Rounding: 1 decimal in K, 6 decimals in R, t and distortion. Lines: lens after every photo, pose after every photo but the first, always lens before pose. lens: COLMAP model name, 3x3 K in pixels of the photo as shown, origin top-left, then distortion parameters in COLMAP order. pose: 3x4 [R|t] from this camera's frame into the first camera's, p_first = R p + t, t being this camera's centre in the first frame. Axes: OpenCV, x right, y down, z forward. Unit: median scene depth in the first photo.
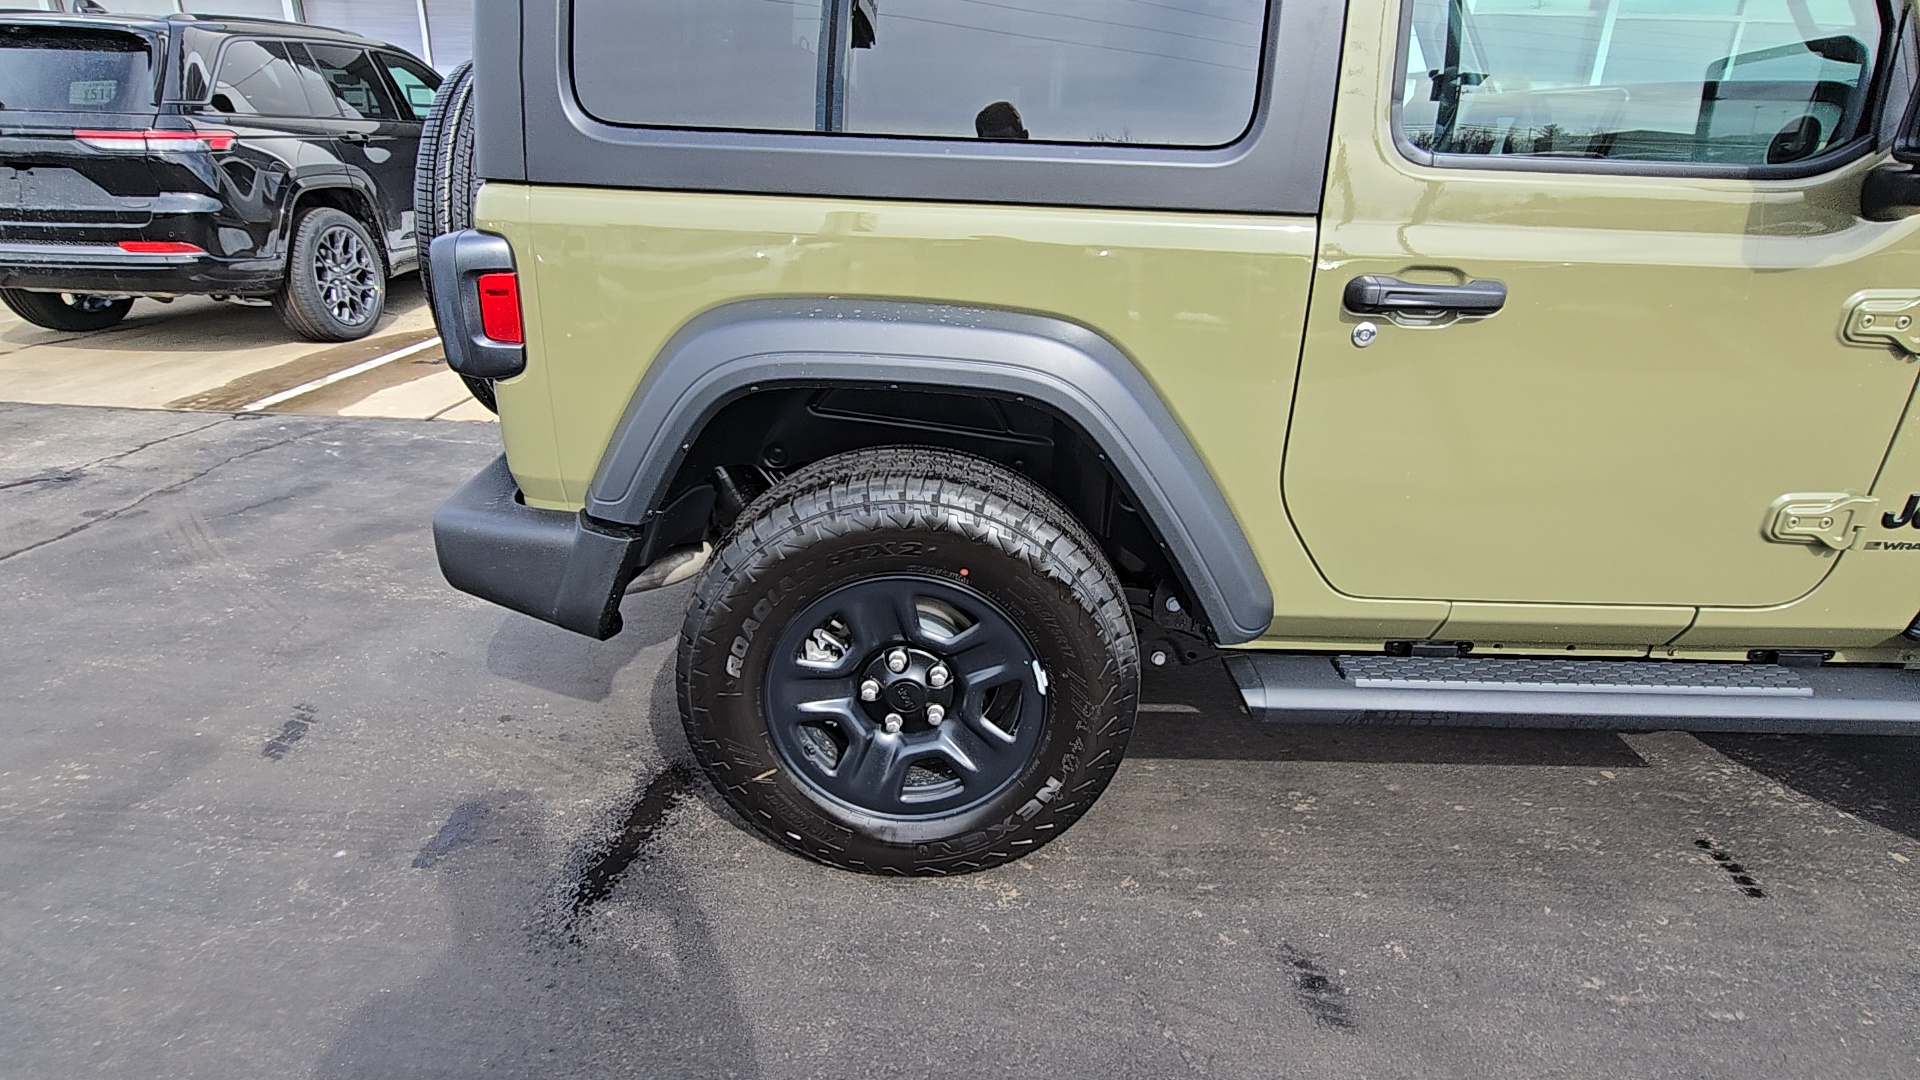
lens RADIAL K [[975.5, 0, 951.2], [0, 975.5, 550.3], [0, 0, 1]] dist [-0.004155, 0.002115]
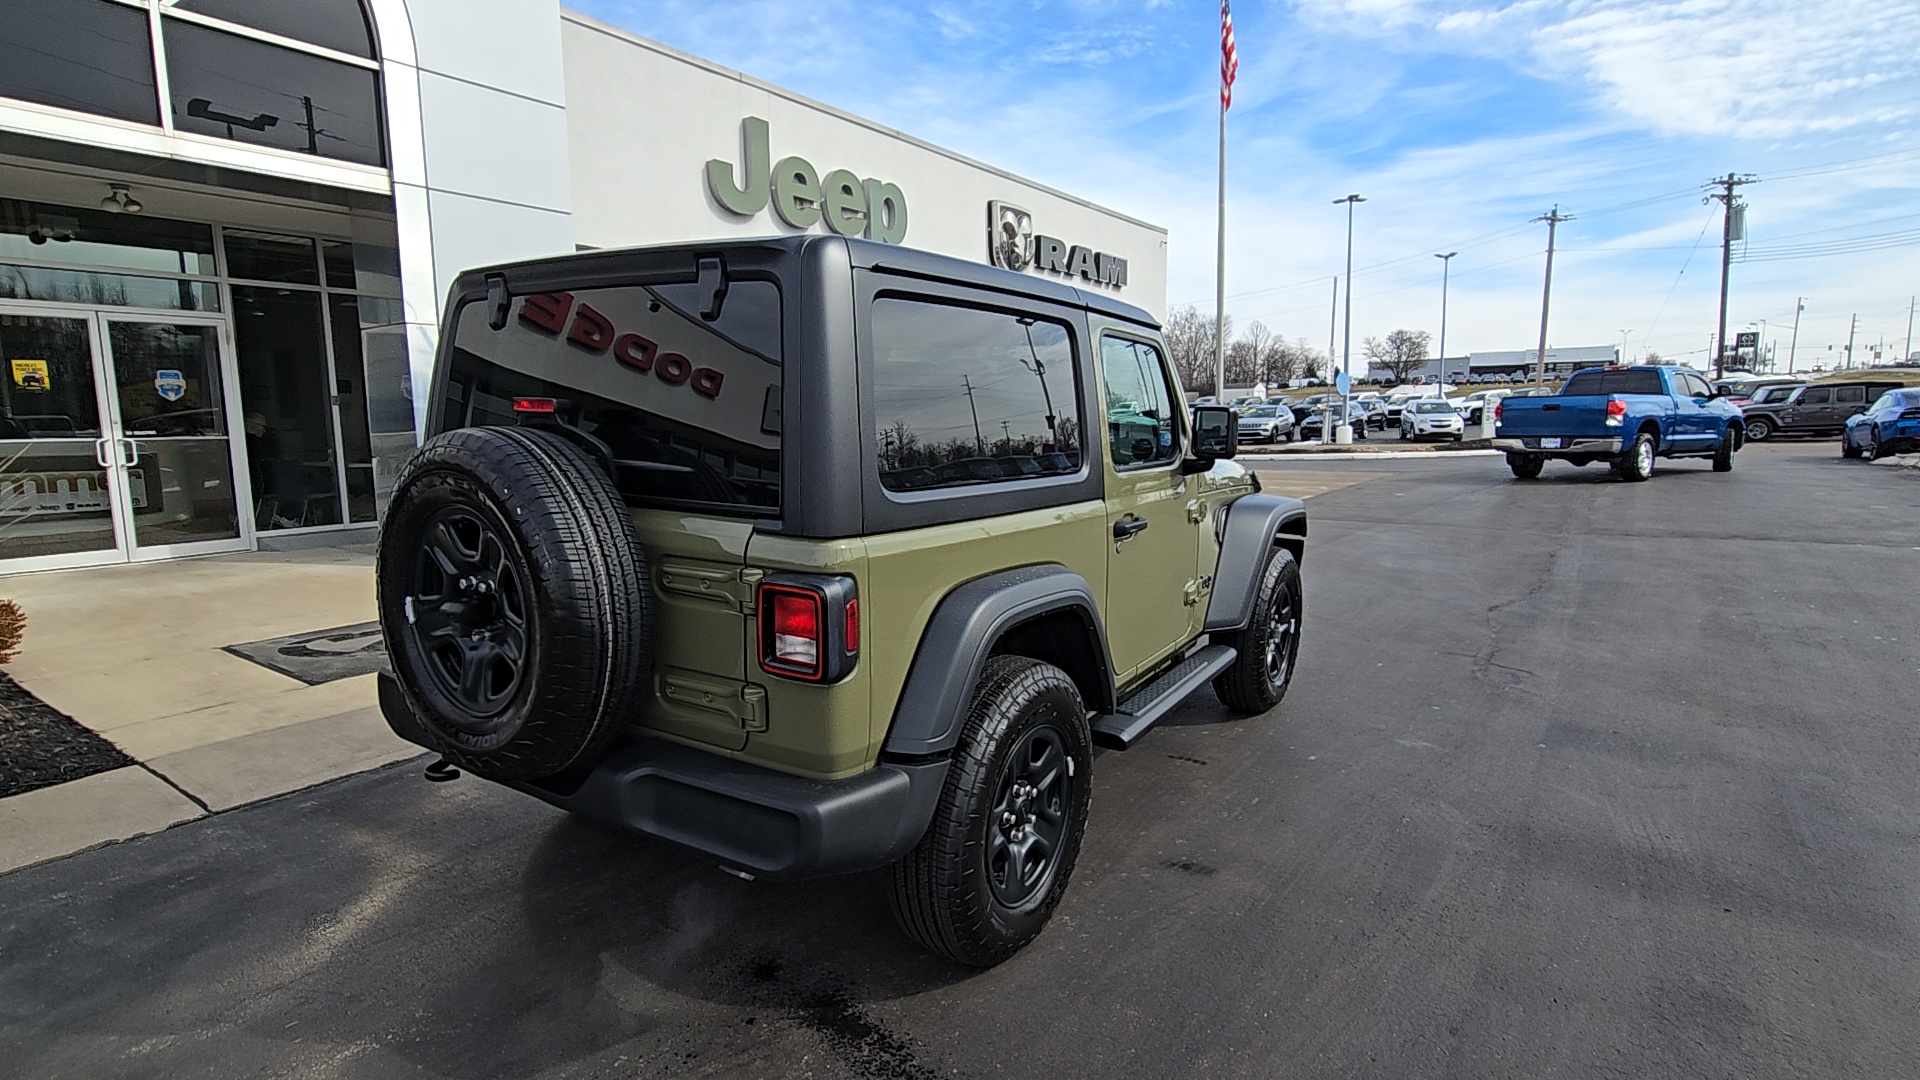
lens RADIAL K [[926.6, 0, 992.3], [0, 926.6, 538.9], [0, 0, 1]] dist [-0.003129, -0.000147]
pose [[0.521823, -0.143962, 0.840818, -1.393088], [0.335869, 0.940716, -0.047379, -0.230946], [-0.784151, 0.307129, 0.539240, 0.114819]]
